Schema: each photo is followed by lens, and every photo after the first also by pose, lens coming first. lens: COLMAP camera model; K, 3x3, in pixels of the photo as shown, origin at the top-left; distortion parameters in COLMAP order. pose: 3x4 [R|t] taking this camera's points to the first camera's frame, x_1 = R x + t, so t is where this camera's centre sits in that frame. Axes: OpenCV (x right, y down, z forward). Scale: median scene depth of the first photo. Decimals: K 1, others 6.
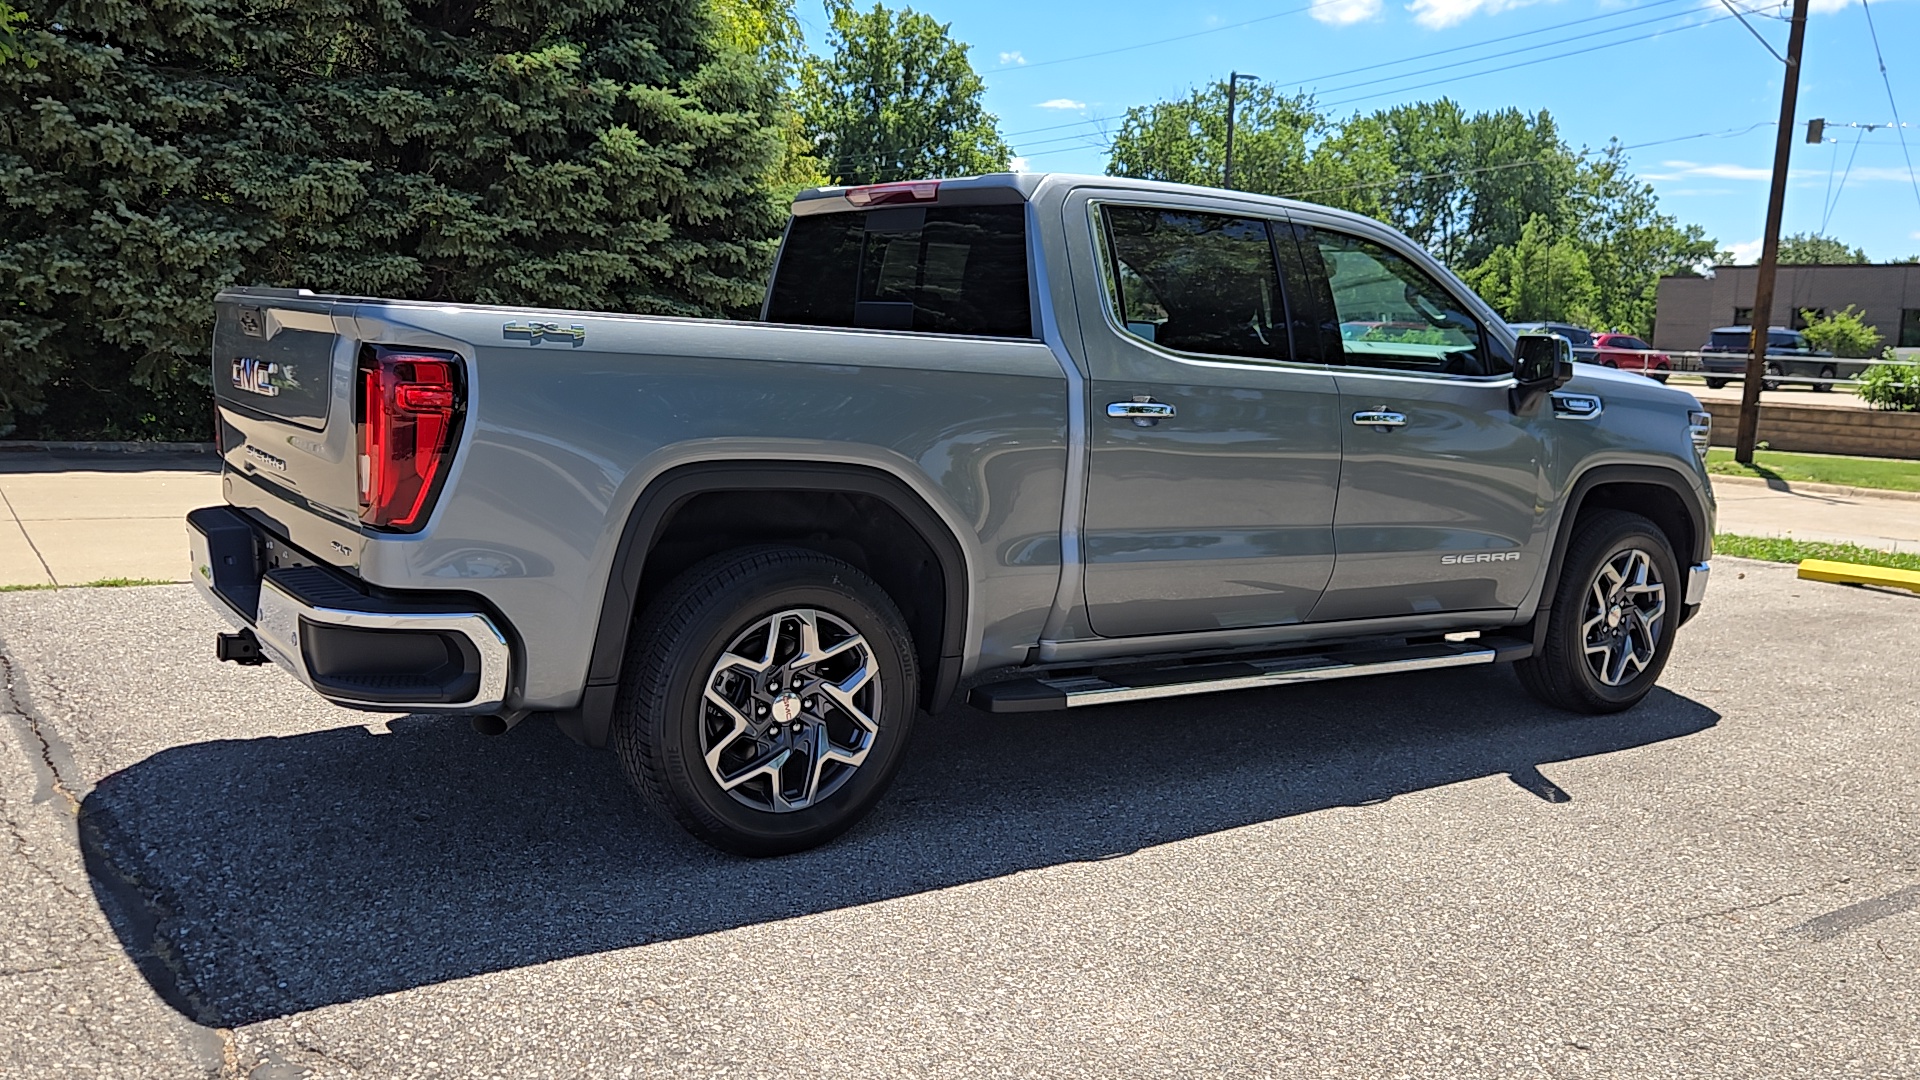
lens RADIAL K [[1599.2, 0, 957.3], [0, 1599.2, 537.0], [0, 0, 1]] dist [0.023748, -0.034521]
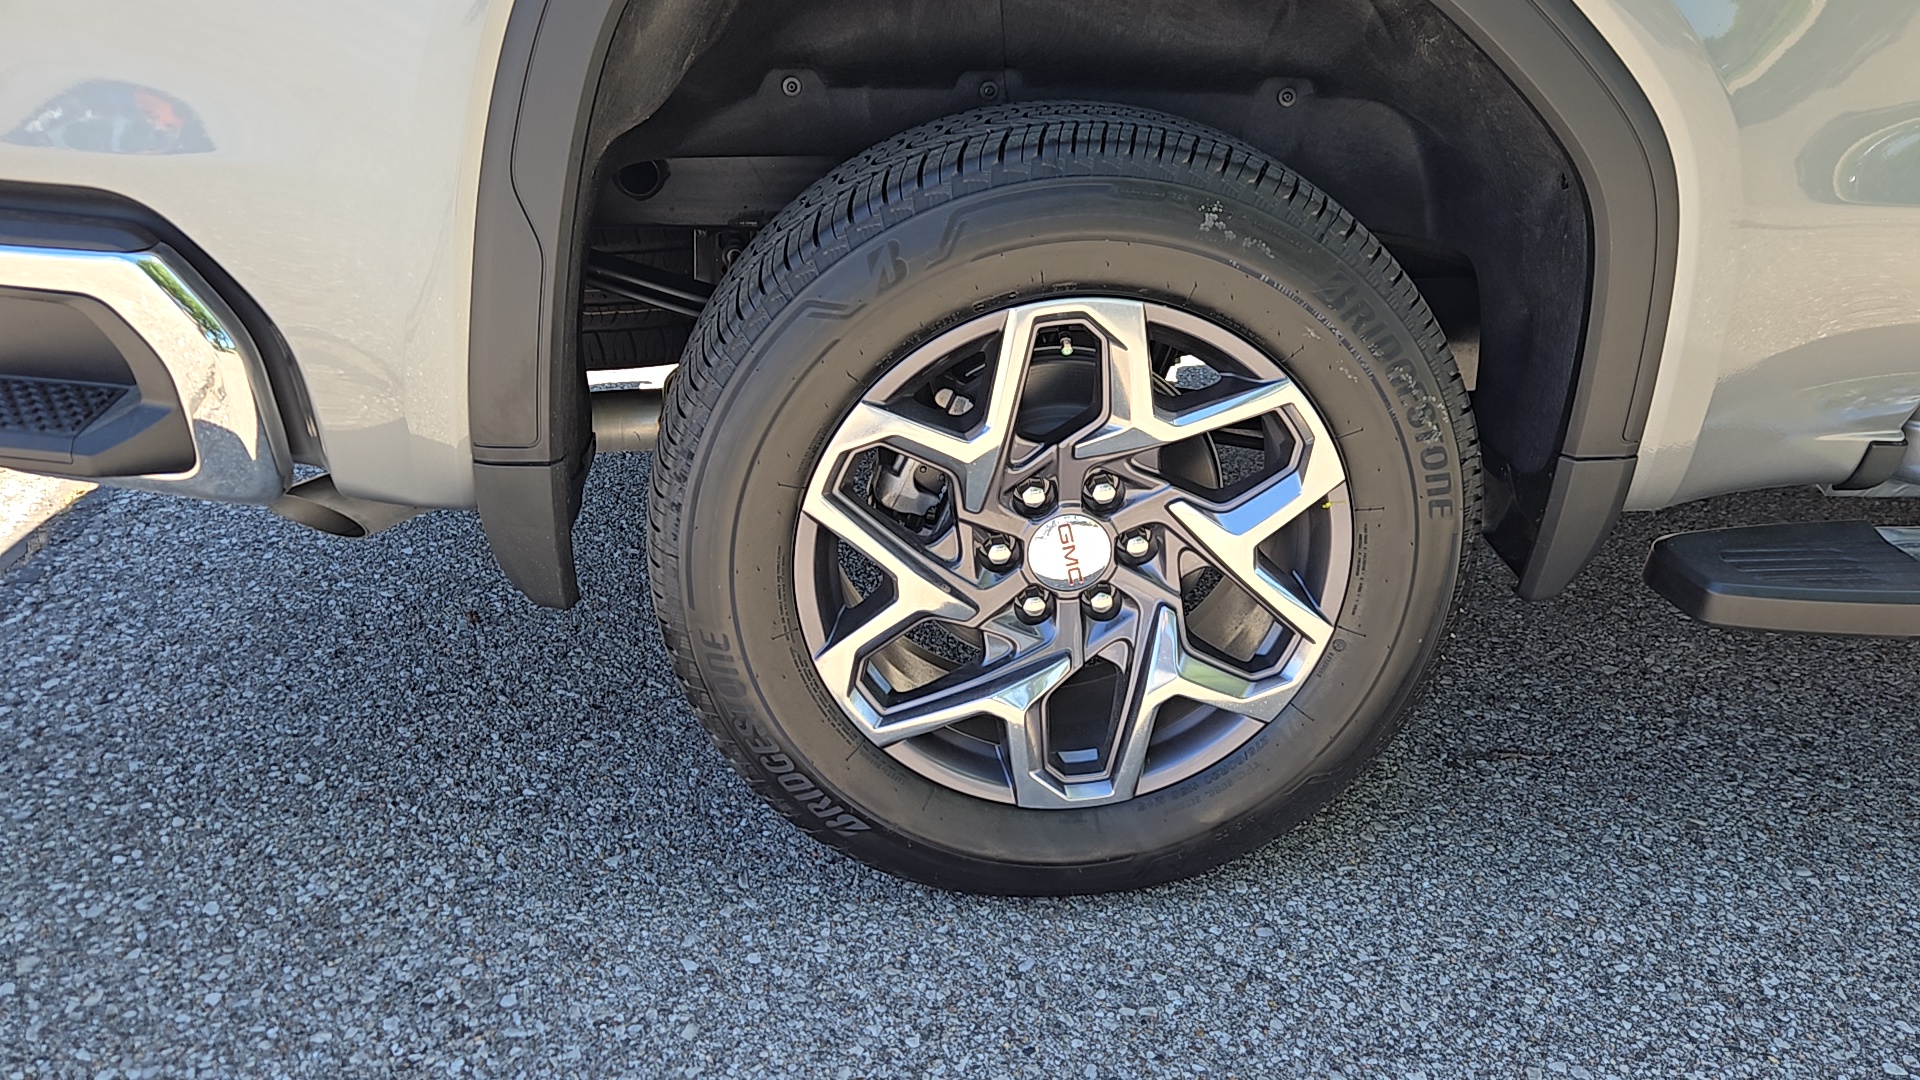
lens RADIAL K [[1599.2, 0, 968.8], [0, 1599.2, 540.5], [0, 0, 1]] dist [0.023748, -0.034521]
pose [[0.864713, 0.171003, -0.472260, 0.049380], [-0.039154, 0.960346, 0.276047, 0.000970], [0.500738, -0.220210, 0.837120, 0.662433]]
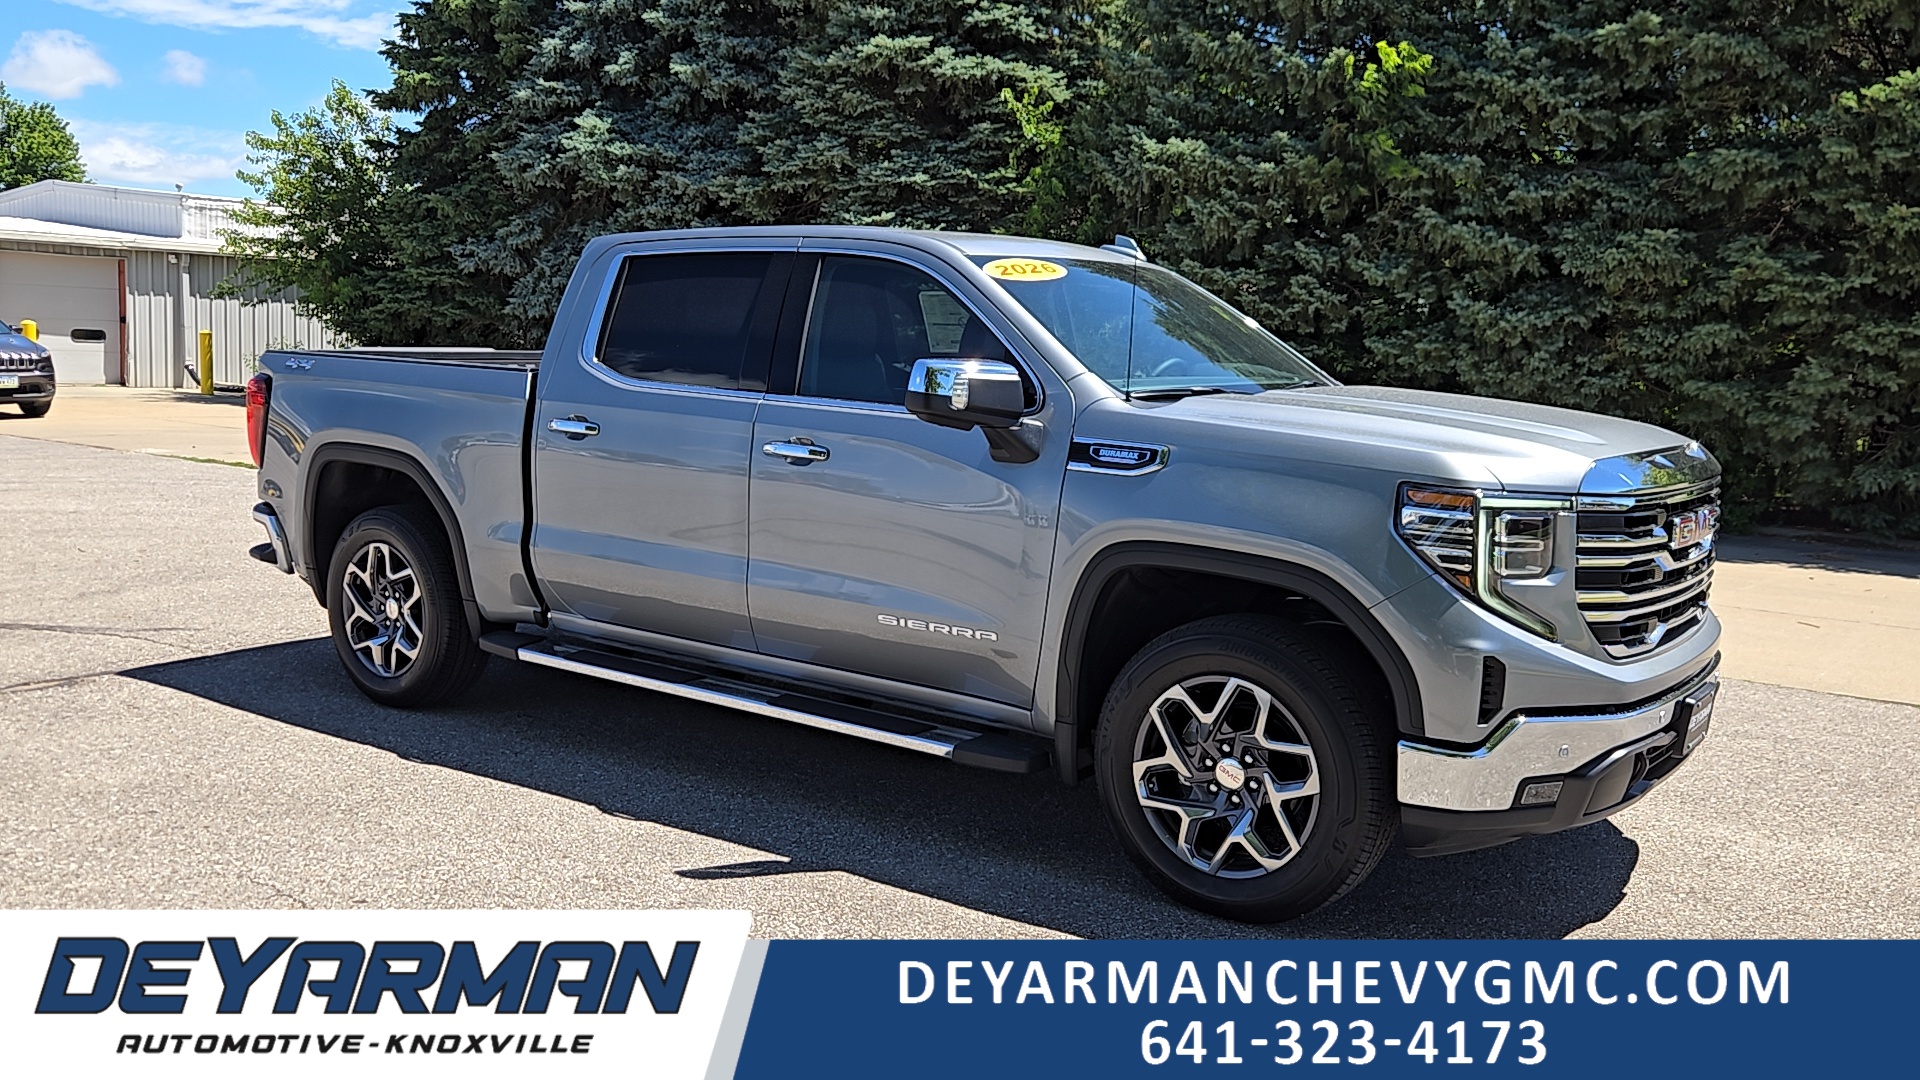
lens RADIAL K [[1599.2, 0, 947.6], [0, 1599.2, 540.7], [0, 0, 1]] dist [0.023748, -0.034521]
pose [[0.321855, 0.079349, -0.943458, 1.480307], [-0.132497, 0.990451, 0.038101, -0.085565], [0.937472, 0.112742, 0.329295, 0.971368]]
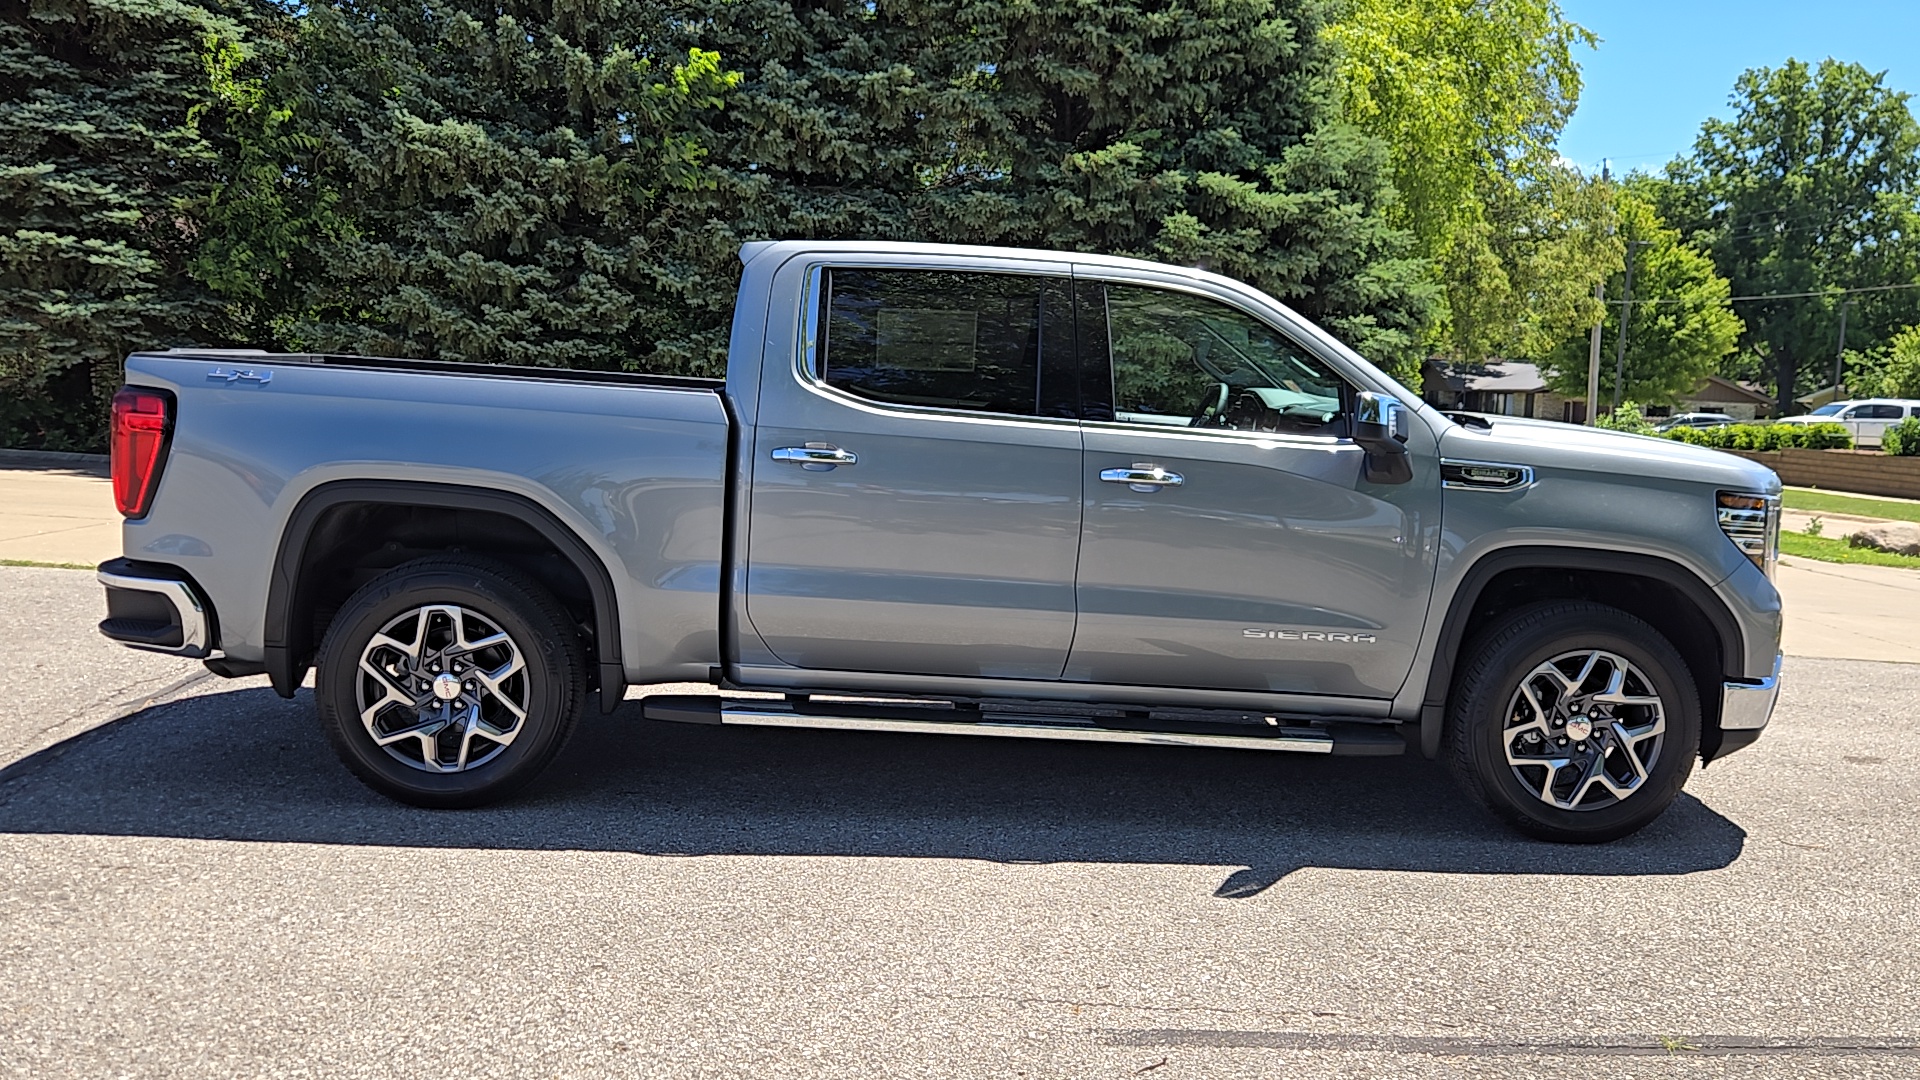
lens RADIAL K [[1599.2, 0, 955.1], [0, 1599.2, 548.8], [0, 0, 1]] dist [0.023748, -0.034521]
pose [[0.850402, 0.053262, -0.523430, 0.841004], [-0.077448, 0.996698, -0.024407, 0.001822], [0.520402, 0.061295, 0.851719, 0.154150]]
